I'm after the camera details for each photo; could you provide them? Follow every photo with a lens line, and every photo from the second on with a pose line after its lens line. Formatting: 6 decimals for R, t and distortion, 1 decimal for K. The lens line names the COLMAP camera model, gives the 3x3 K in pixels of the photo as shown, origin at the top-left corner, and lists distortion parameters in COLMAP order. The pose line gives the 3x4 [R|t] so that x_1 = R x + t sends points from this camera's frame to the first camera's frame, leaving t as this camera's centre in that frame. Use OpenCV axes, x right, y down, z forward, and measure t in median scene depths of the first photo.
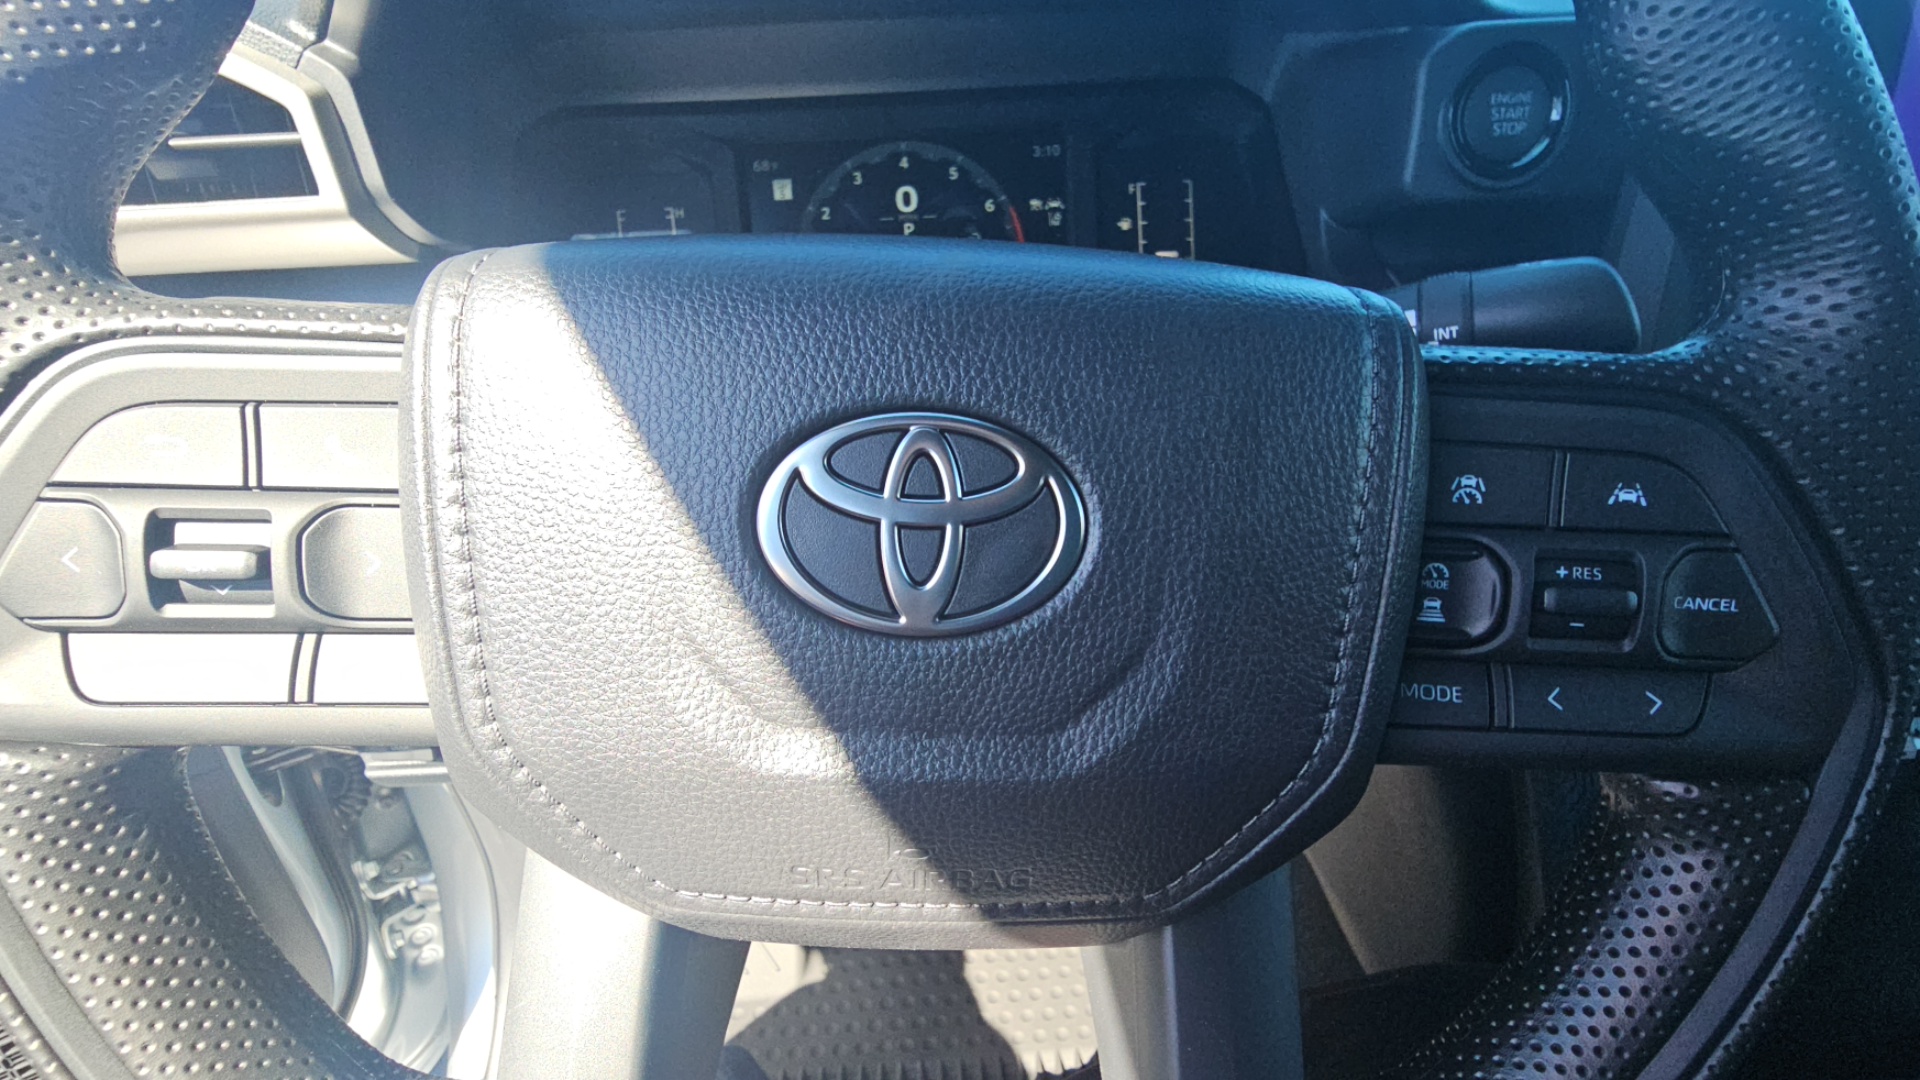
lens RADIAL K [[847.2, 0, 986.3], [0, 847.2, 545.2], [0, 0, 1]] dist [0.000716, -0.007198]
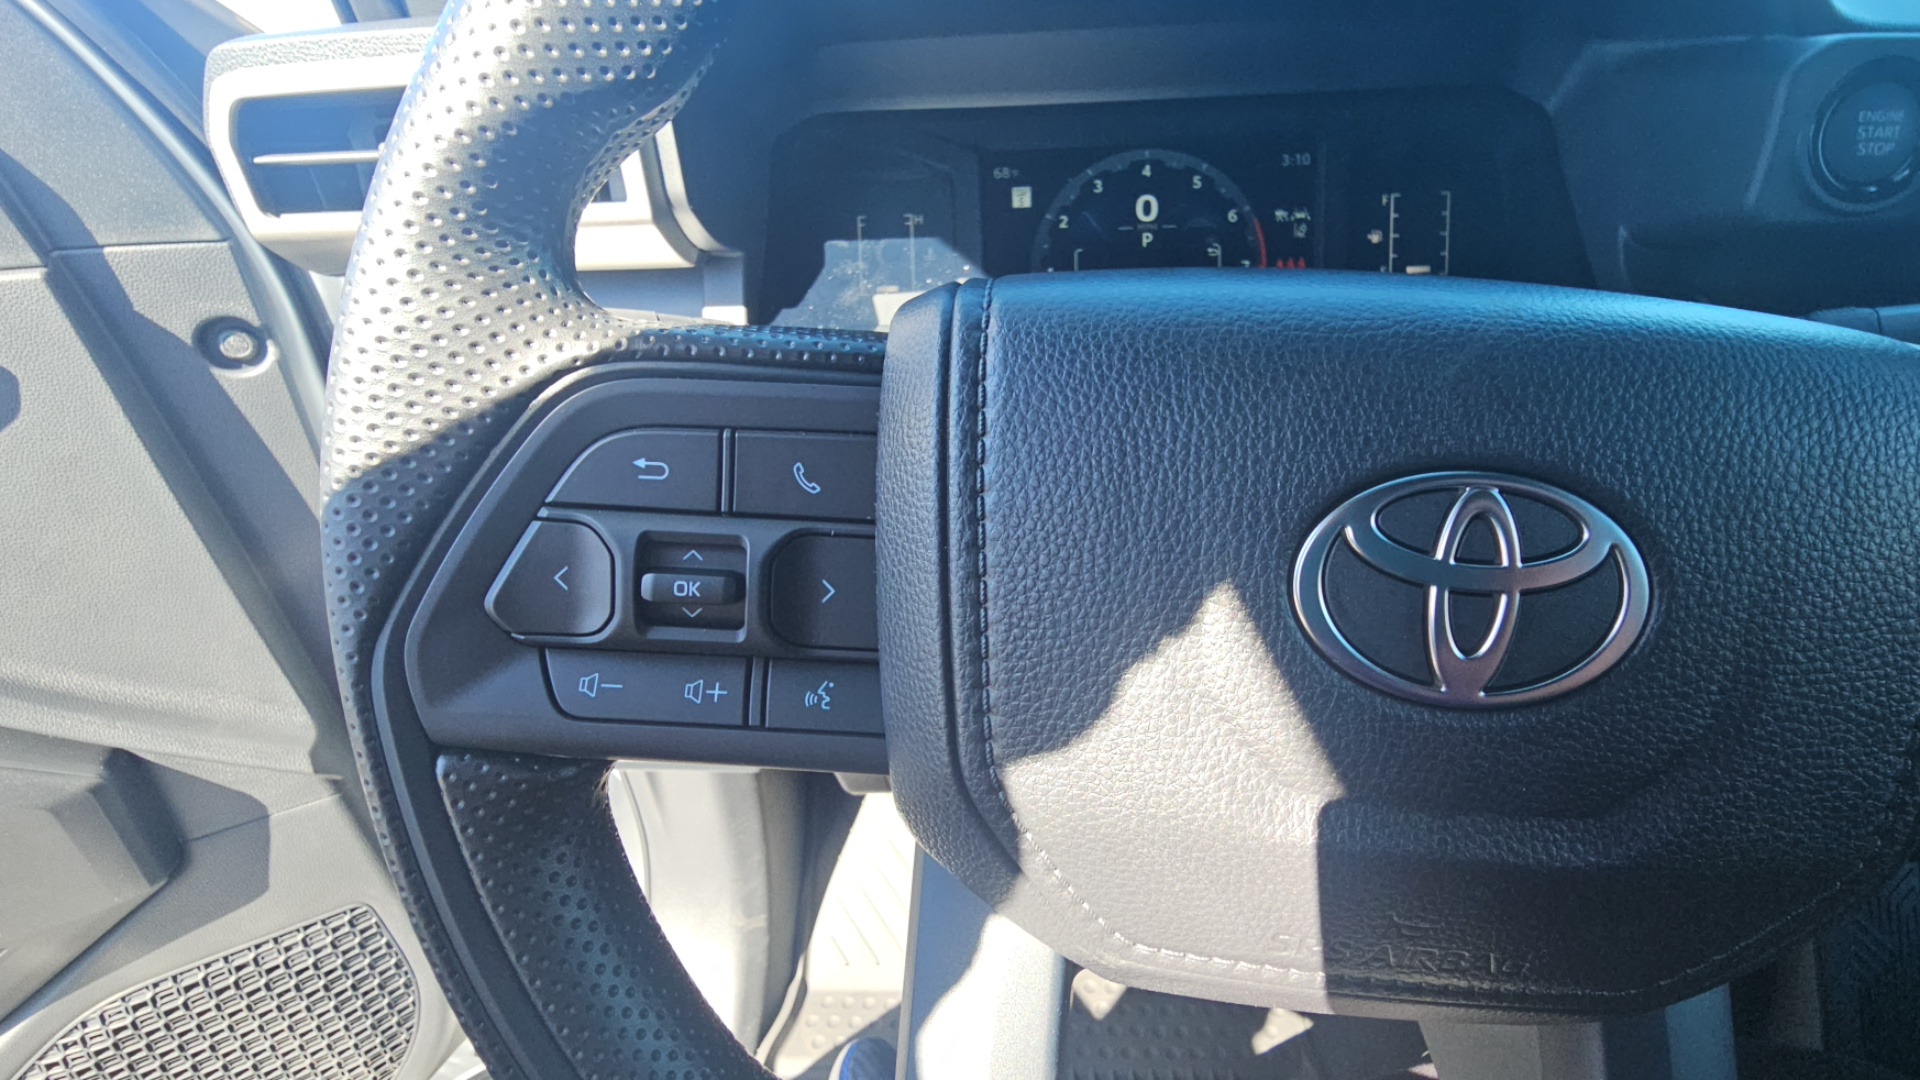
lens RADIAL K [[847.2, 0, 986.3], [0, 847.2, 545.2], [0, 0, 1]] dist [0.000716, -0.007198]
pose [[0.995601, 0.043991, -0.082726, -0.194662], [-0.043360, 0.999015, 0.009410, -0.021920], [0.083058, -0.005781, 0.996528, 0.006724]]
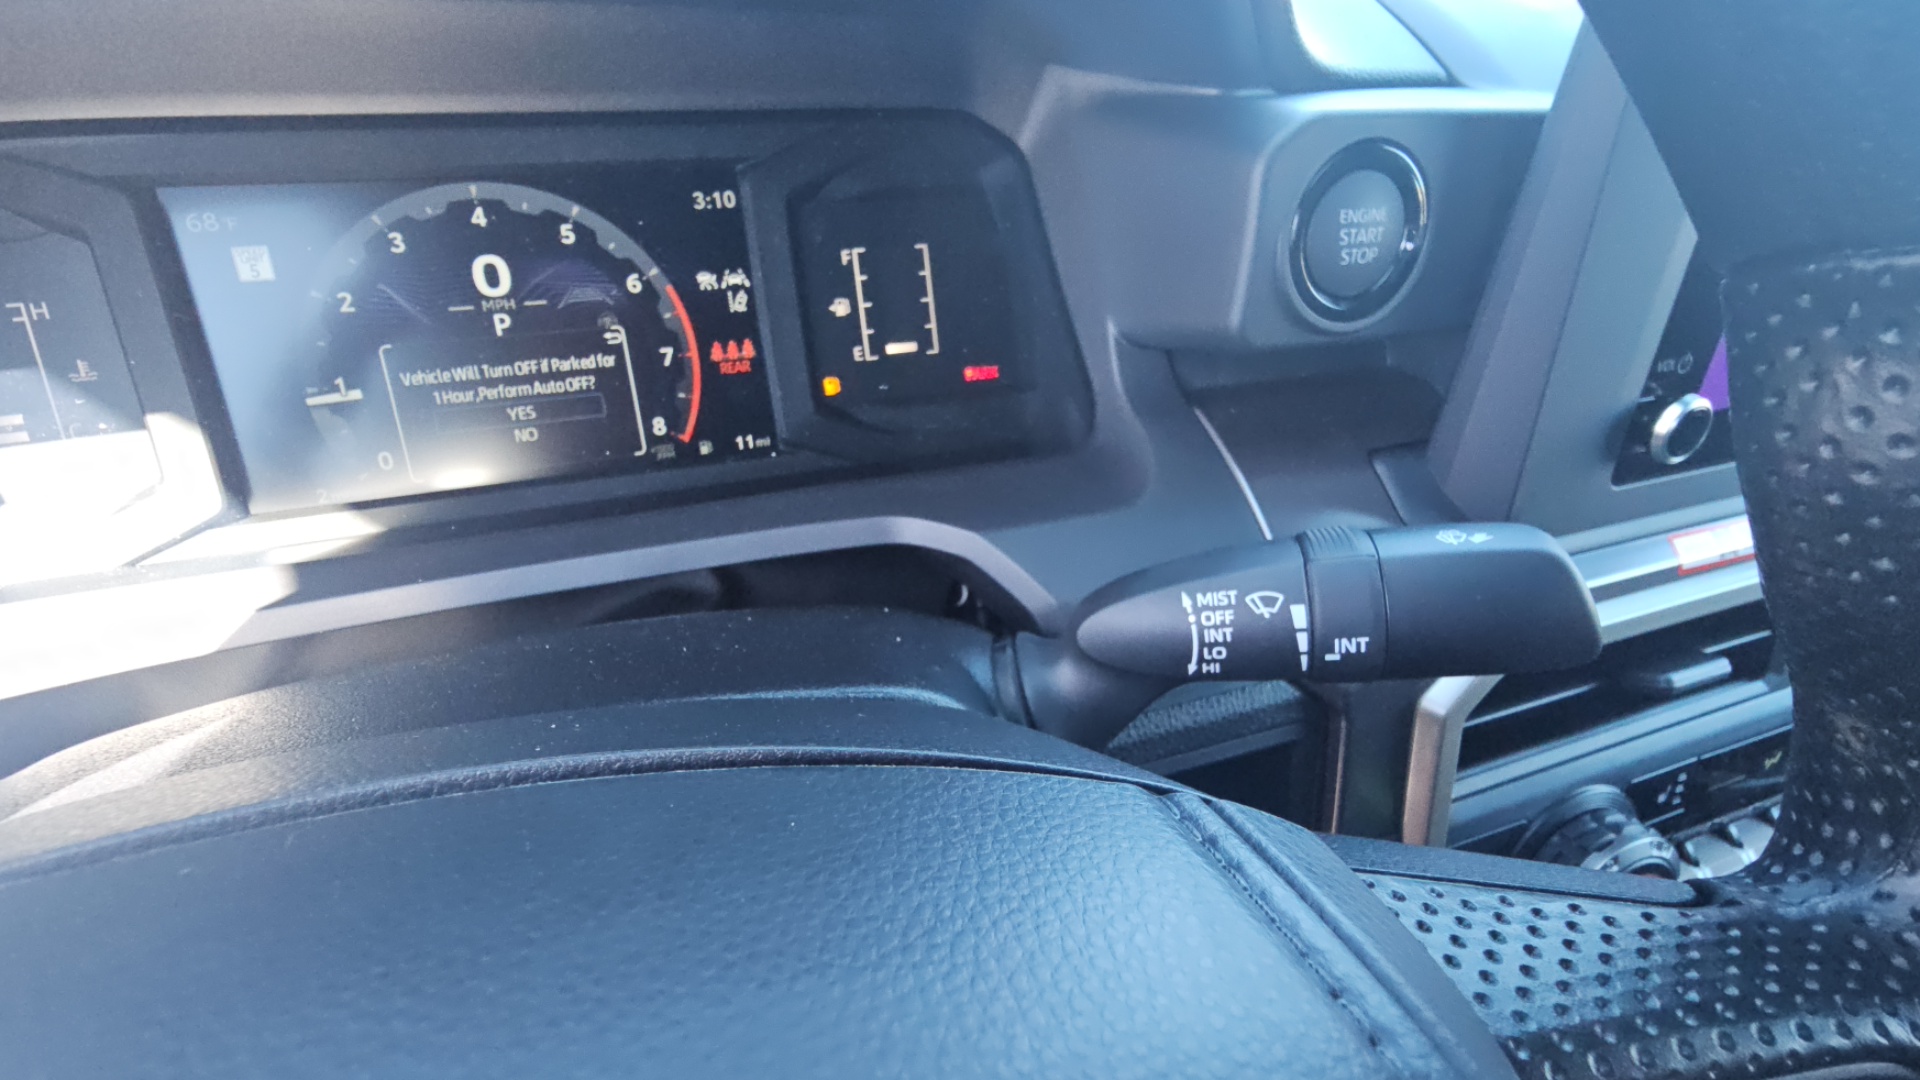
lens RADIAL K [[861.7, 0, 980.1], [0, 861.7, 542.4], [0, 0, 1]] dist [0.004745, -0.004919]
pose [[0.950479, -0.103473, 0.293059, 0.046181], [0.075861, 0.991670, 0.104099, -0.270311], [-0.301389, -0.076712, 0.950410, 0.284570]]
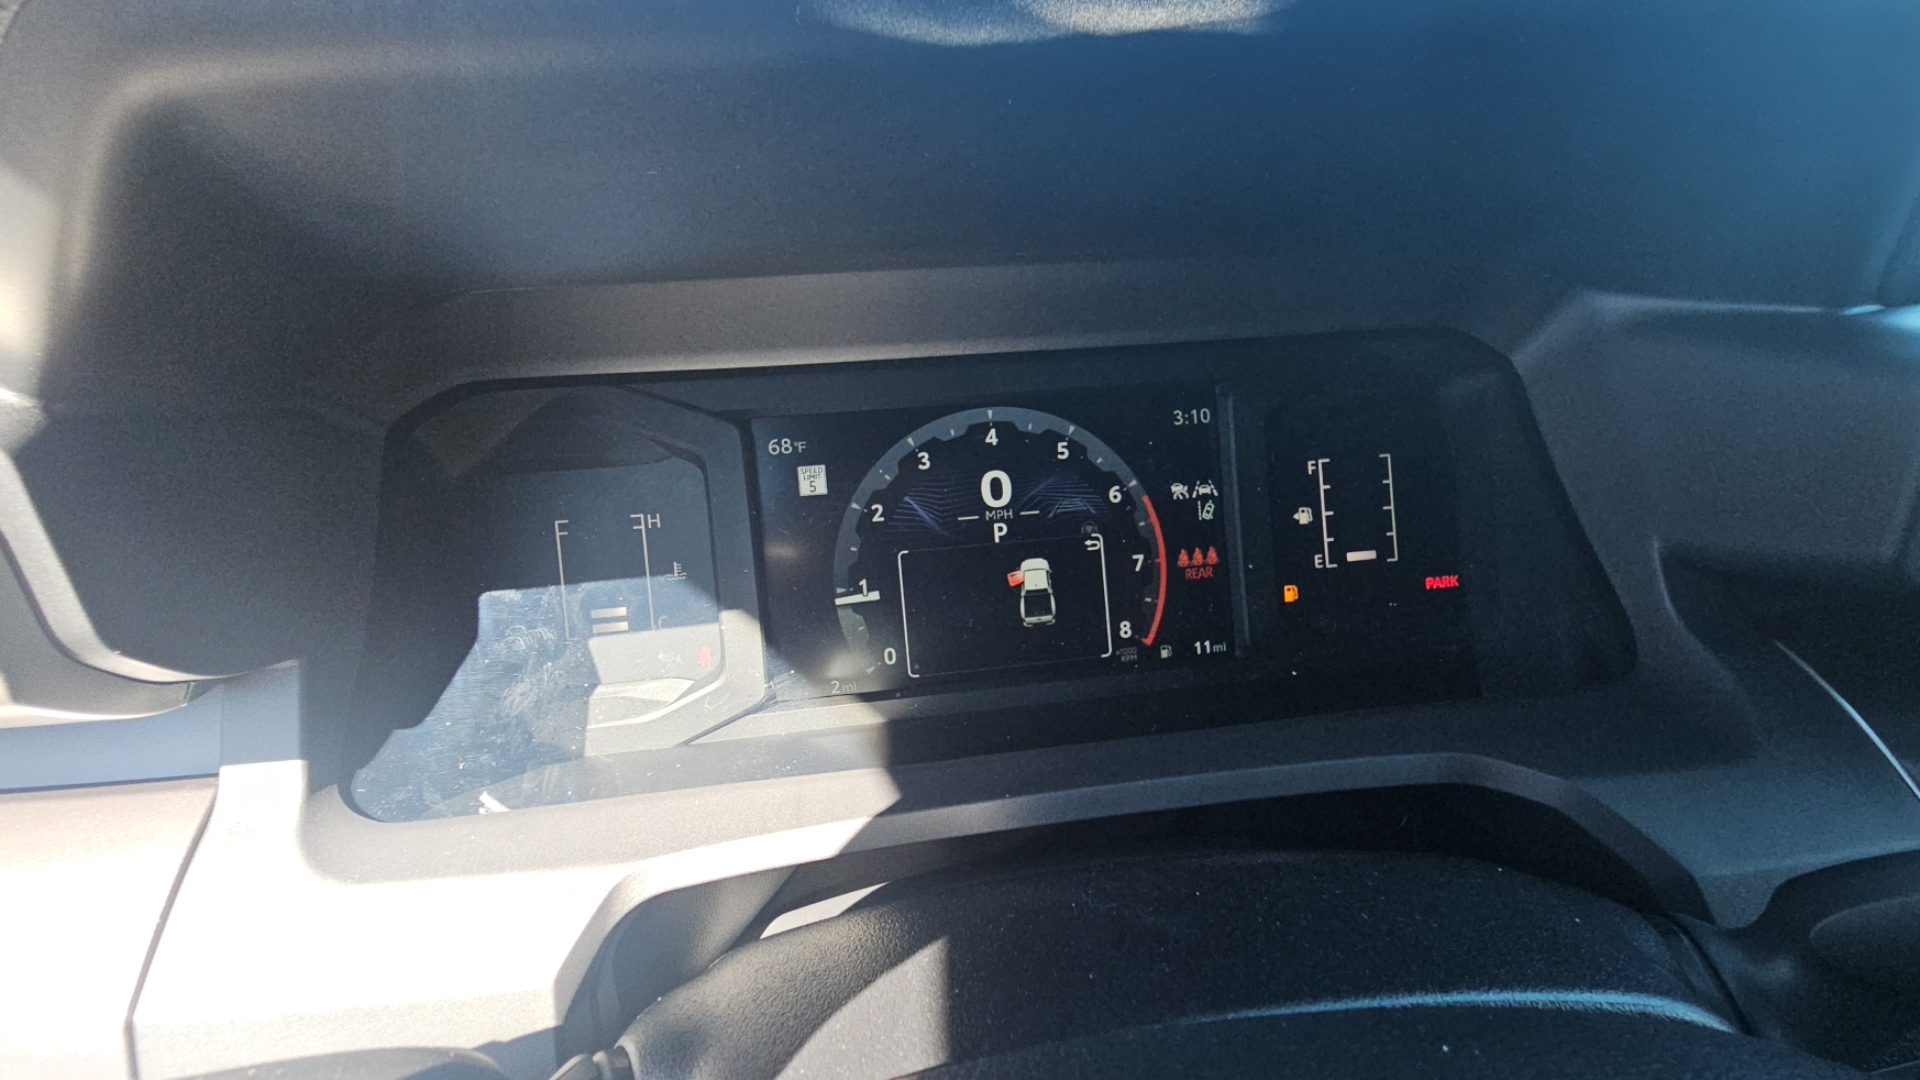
lens RADIAL K [[847.2, 0, 986.3], [0, 847.2, 545.2], [0, 0, 1]] dist [0.000716, -0.007198]
pose [[0.995032, -0.028783, 0.095307, -0.181373], [0.037284, 0.995365, -0.088652, -0.326246], [-0.092314, 0.091765, 0.991492, 0.352627]]
